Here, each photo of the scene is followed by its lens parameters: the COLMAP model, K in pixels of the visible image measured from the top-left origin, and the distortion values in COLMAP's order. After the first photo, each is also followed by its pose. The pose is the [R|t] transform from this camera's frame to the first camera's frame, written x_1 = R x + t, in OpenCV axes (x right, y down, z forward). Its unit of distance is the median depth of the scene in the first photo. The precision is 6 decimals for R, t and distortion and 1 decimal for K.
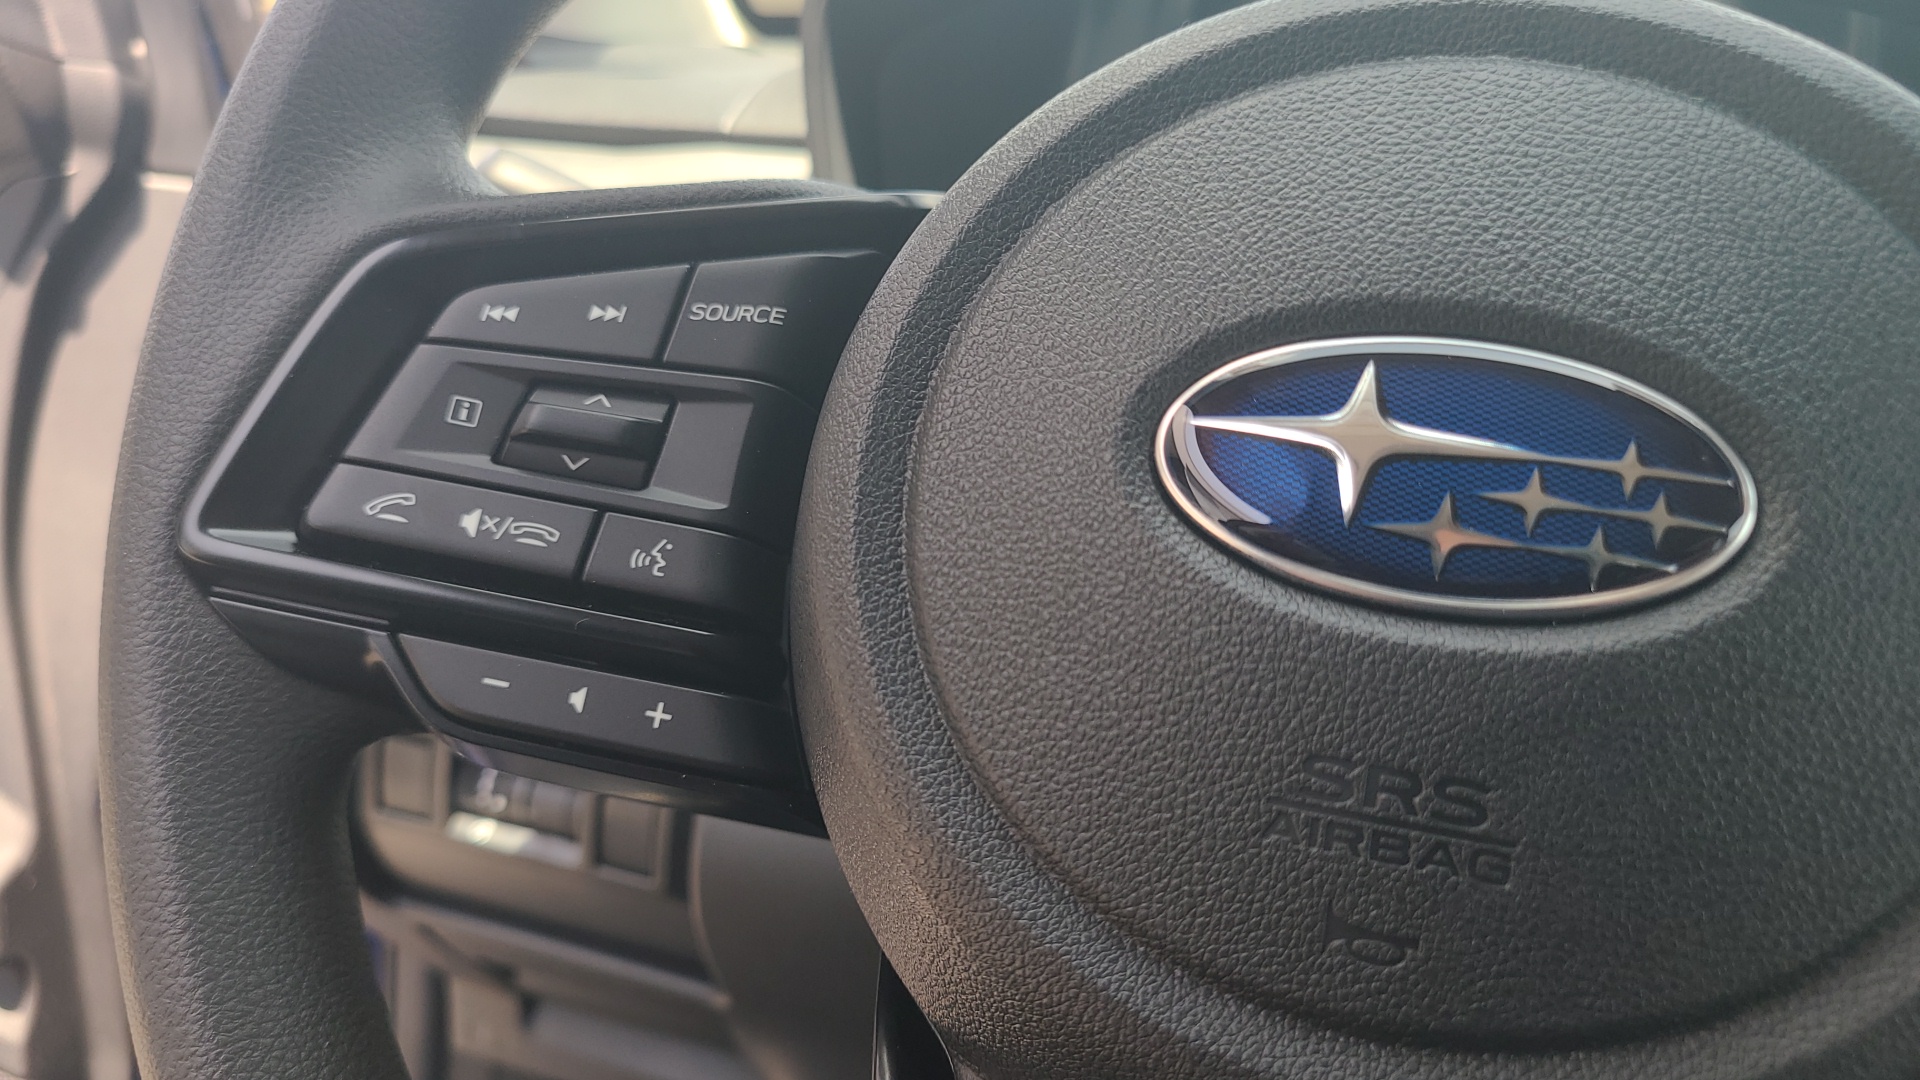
lens RADIAL K [[1496.4, 0, 960.0], [0, 1496.4, 540.0], [0, 0, 1]] dist [0.012253, -0.001915]
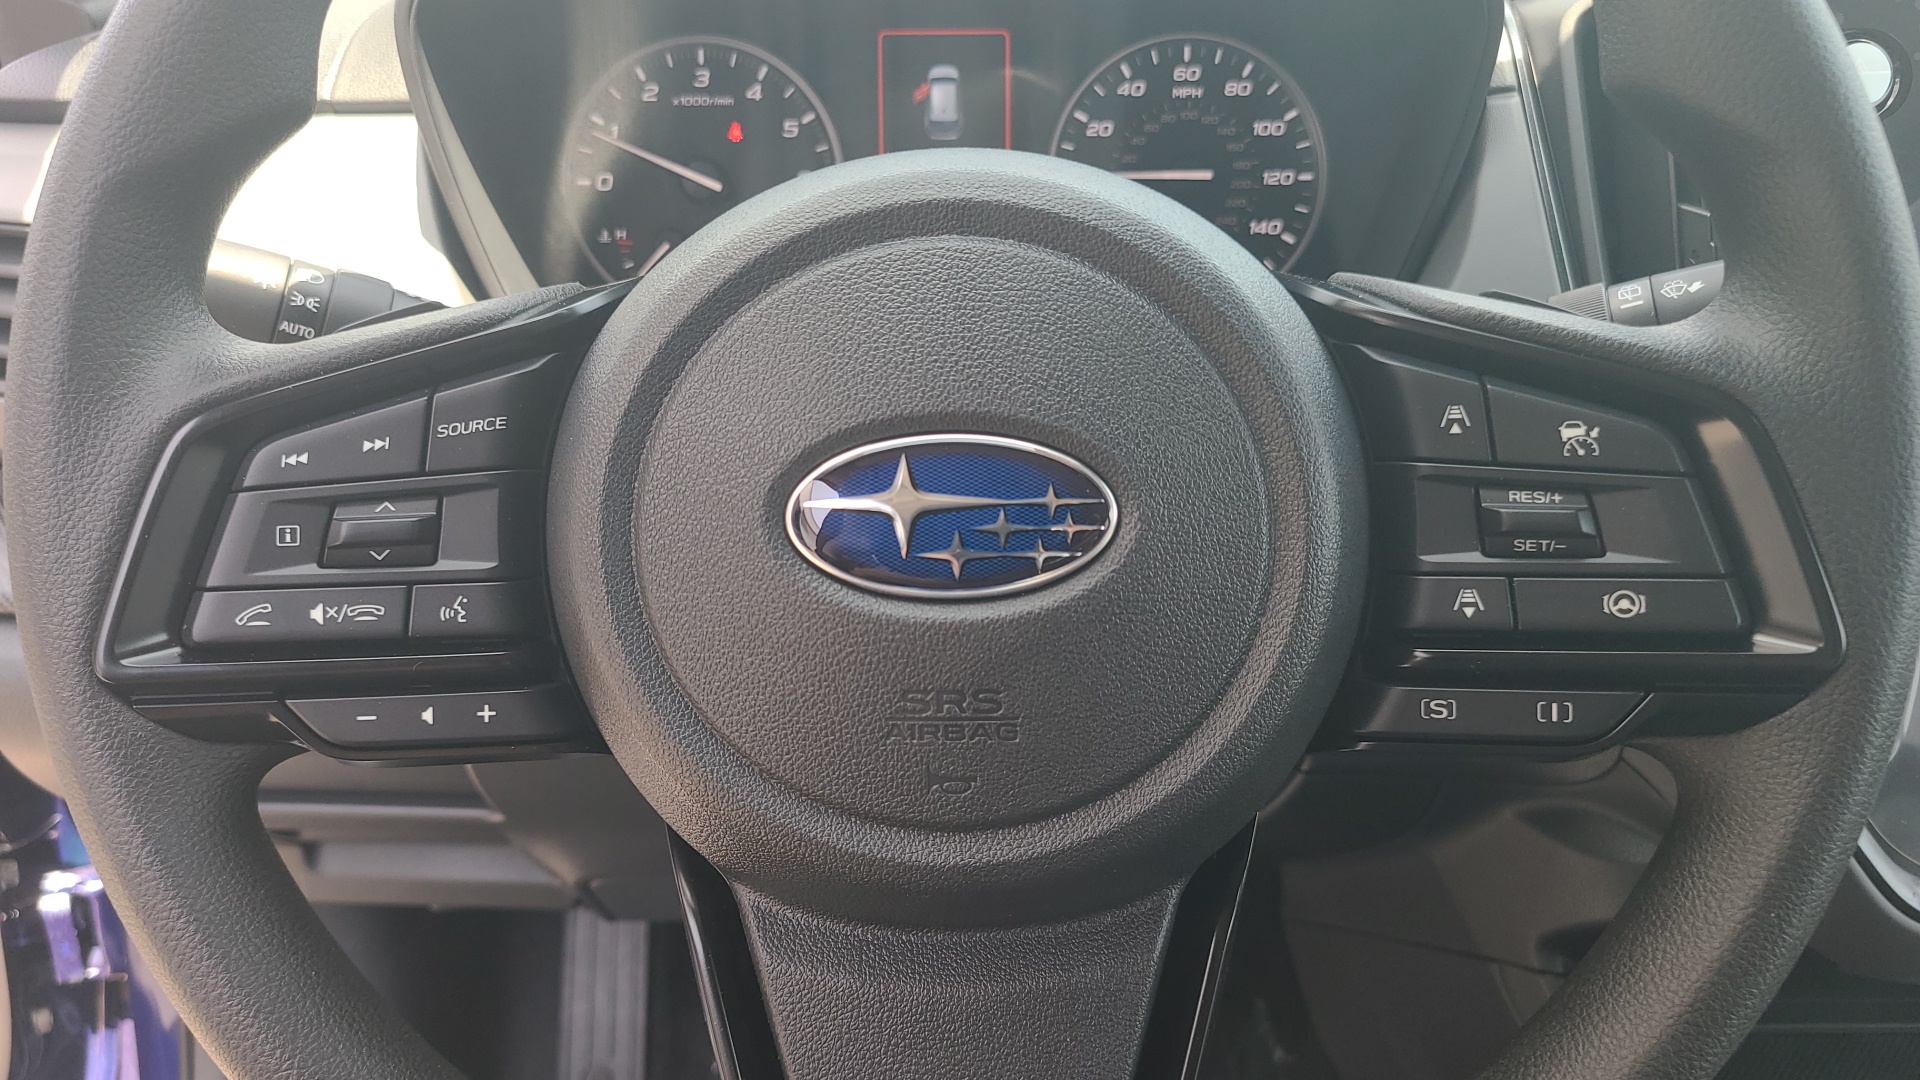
lens RADIAL K [[1482.4, 0, 945.5], [0, 1482.4, 547.0], [0, 0, 1]] dist [0.046873, -0.030568]
pose [[0.957628, -0.204331, 0.202973, -0.039735], [0.155110, 0.959706, 0.234317, -0.405830], [-0.242673, -0.192905, 0.950735, -0.620880]]
